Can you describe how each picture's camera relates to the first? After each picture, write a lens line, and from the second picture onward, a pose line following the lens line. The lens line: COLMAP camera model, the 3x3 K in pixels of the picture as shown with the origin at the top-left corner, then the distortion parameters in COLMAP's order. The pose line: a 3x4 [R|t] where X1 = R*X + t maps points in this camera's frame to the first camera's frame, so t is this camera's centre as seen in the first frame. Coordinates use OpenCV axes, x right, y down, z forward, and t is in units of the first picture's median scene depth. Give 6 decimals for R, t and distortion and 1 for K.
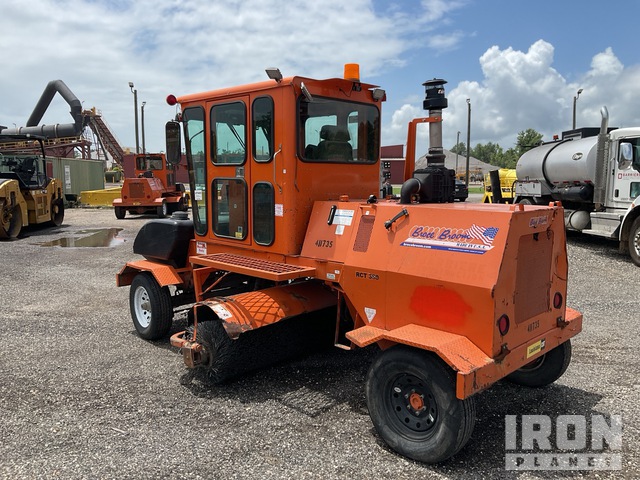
lens RADIAL K [[533.9, 0, 334.7], [0, 533.9, 237.8], [0, 0, 1]] dist [0.006691, 0.002888]
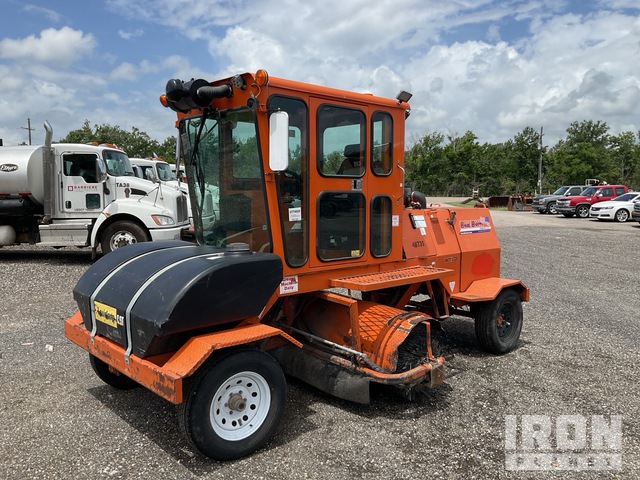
lens RADIAL K [[522.4, 0, 320.4], [0, 522.4, 232.5], [0, 0, 1]] dist [-0.003294, -0.002170]
pose [[0.068567, -0.082272, 0.994248, -1.171822], [0.111772, 0.990953, 0.074291, -0.124052], [-0.991366, 0.106035, 0.077142, 1.077288]]
